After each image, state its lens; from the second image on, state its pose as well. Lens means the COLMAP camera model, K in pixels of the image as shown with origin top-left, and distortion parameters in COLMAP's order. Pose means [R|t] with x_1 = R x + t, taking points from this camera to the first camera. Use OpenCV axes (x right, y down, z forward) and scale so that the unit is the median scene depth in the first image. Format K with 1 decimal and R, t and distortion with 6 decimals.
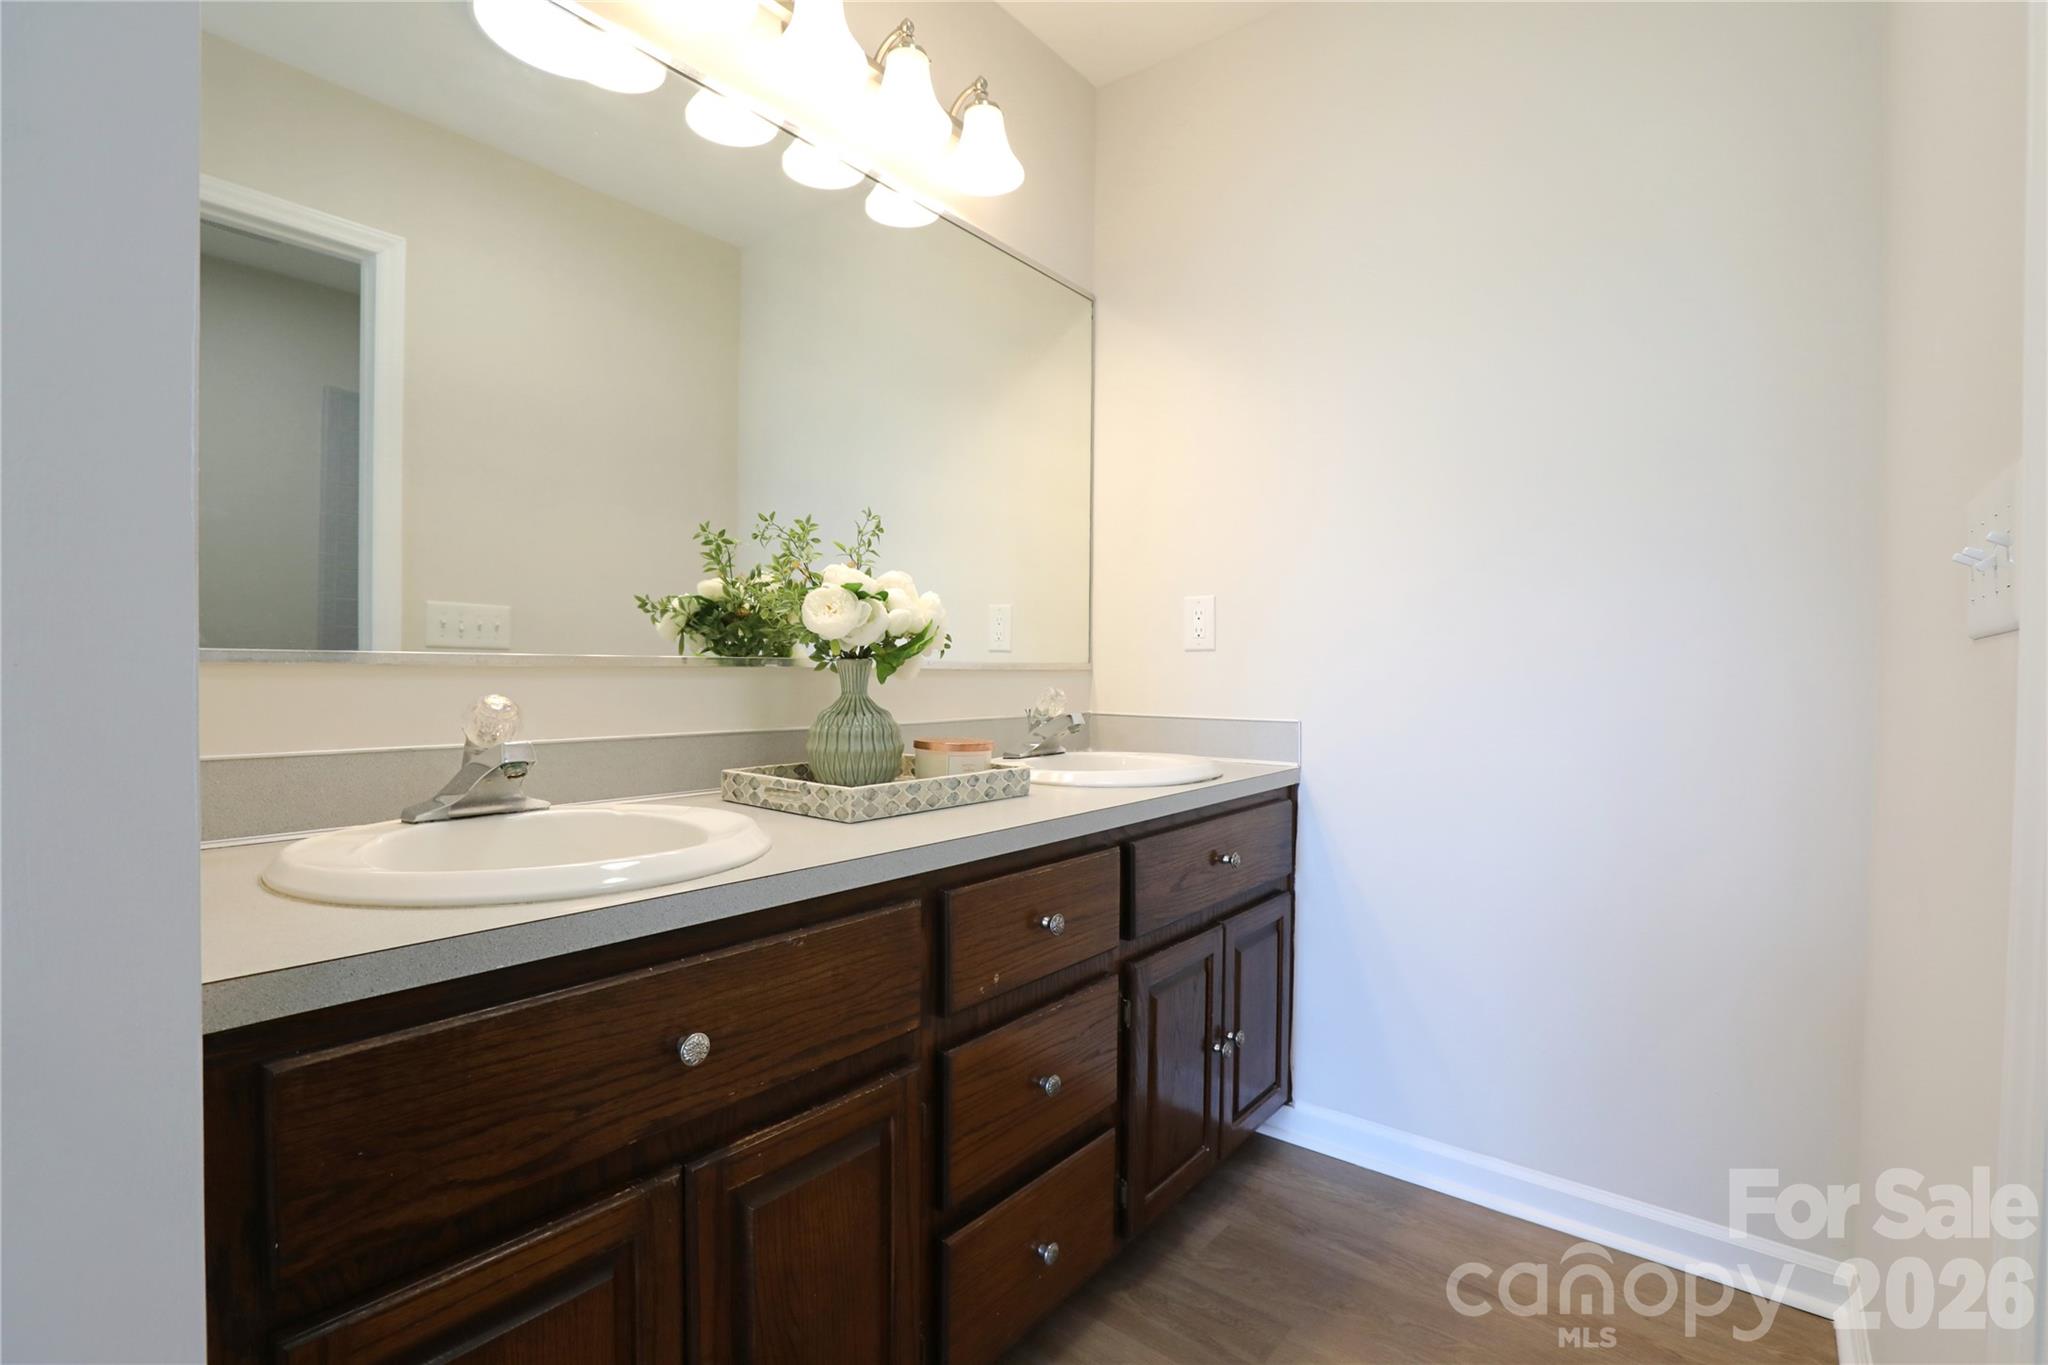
lens RADIAL K [[936.9, 0, 1024.0], [0, 936.9, 682.5], [0, 0, 1]] dist [-0.024858, 0.001052]
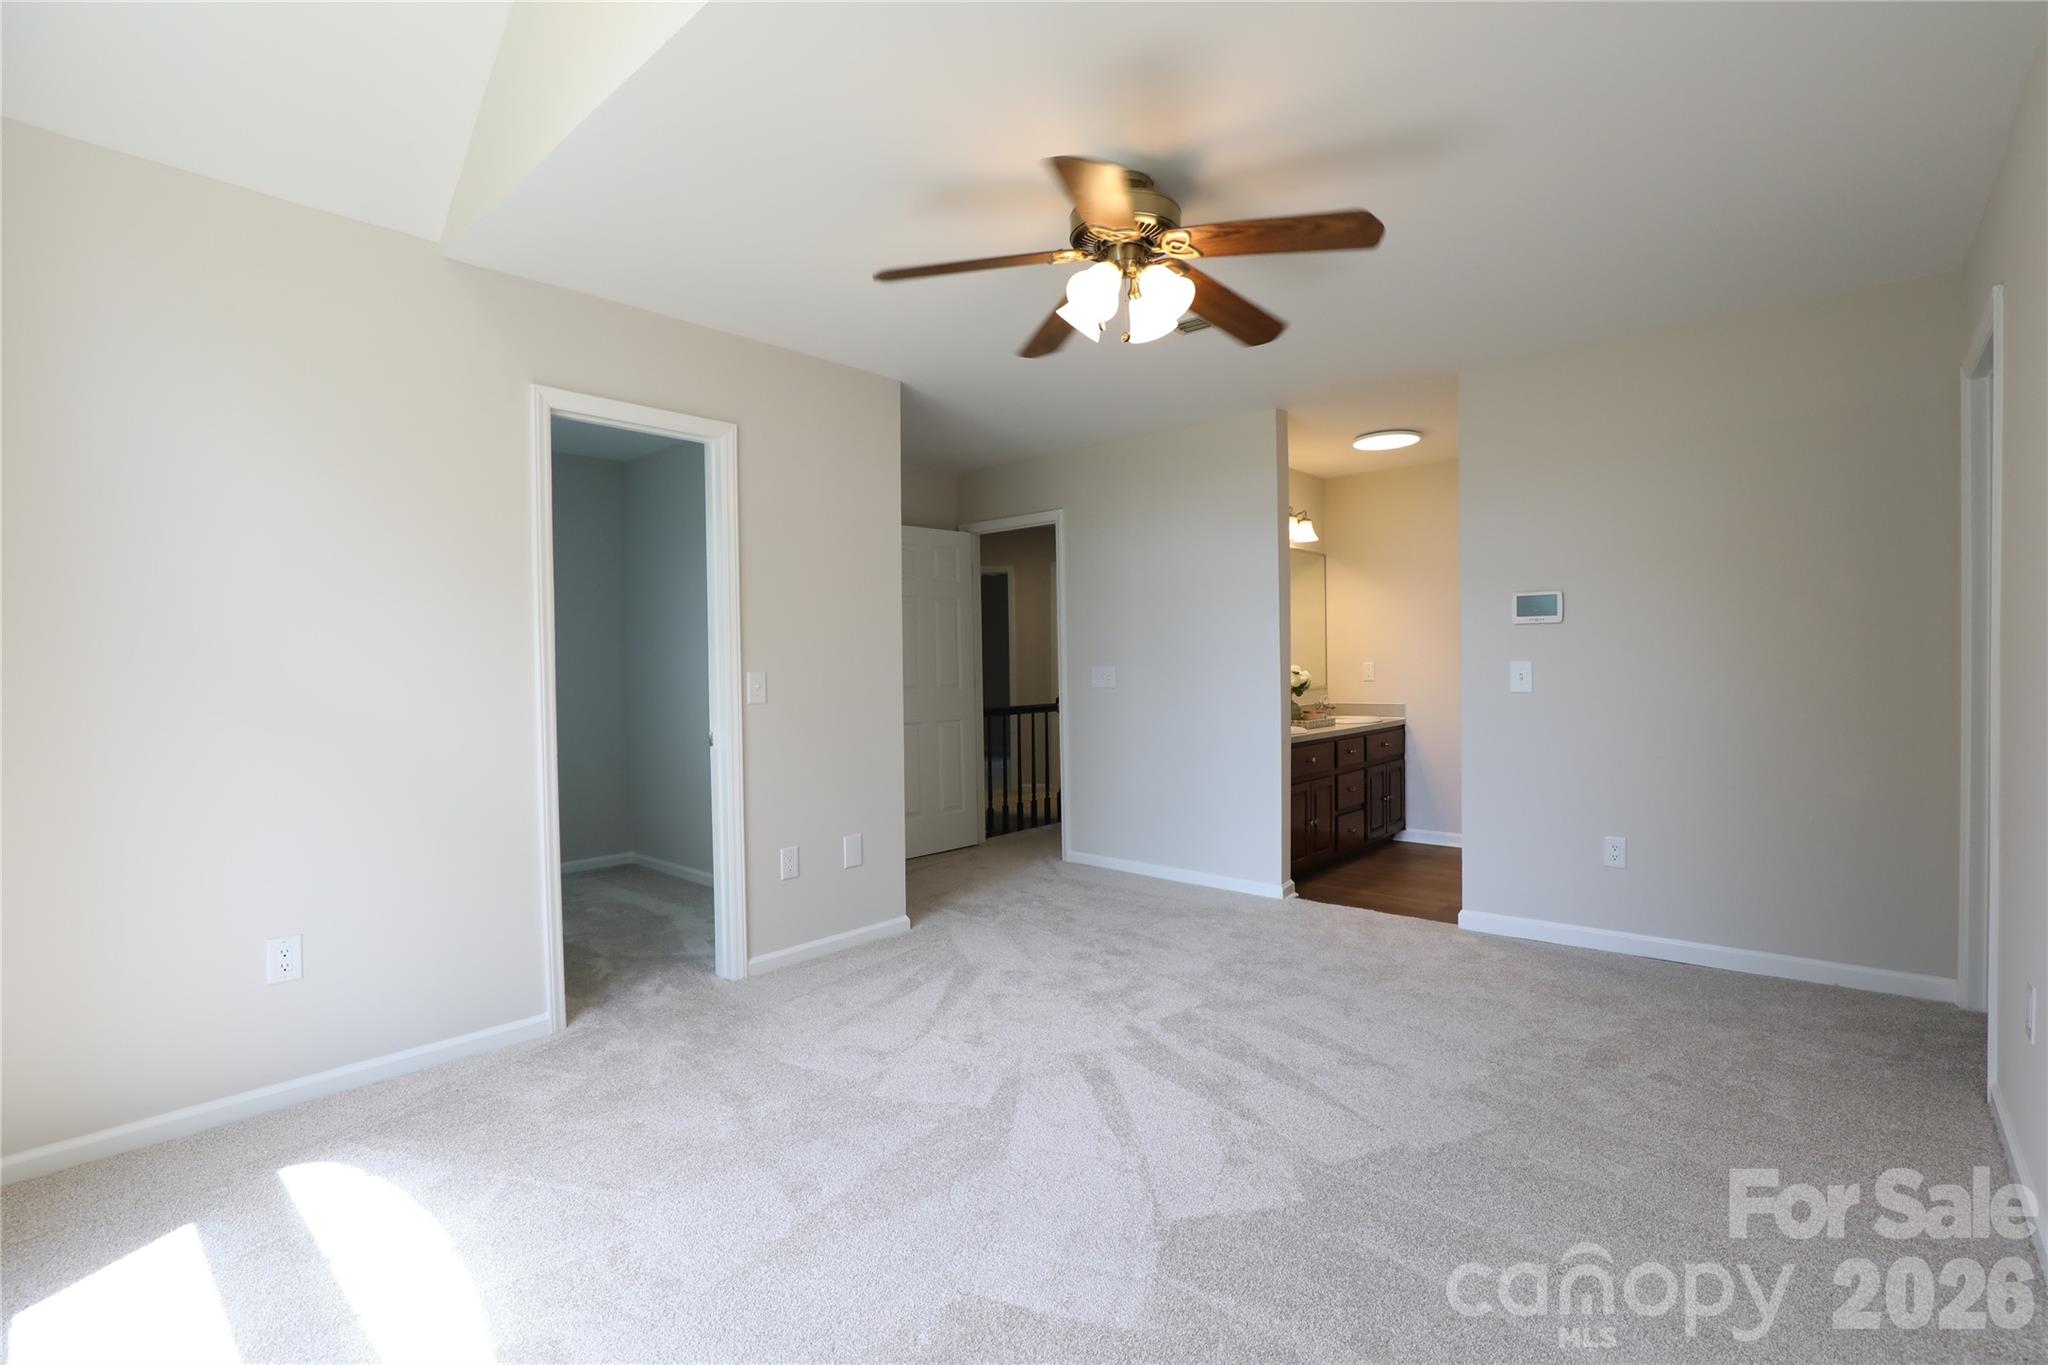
lens RADIAL K [[936.9, 0, 1024.0], [0, 936.9, 682.5], [0, 0, 1]] dist [-0.024858, 0.001052]
pose [[0.998130, -0.025281, -0.055660, -0.827028], [0.025543, 0.999666, 0.004004, -0.077351], [0.055540, -0.005419, 0.998442, -2.253132]]
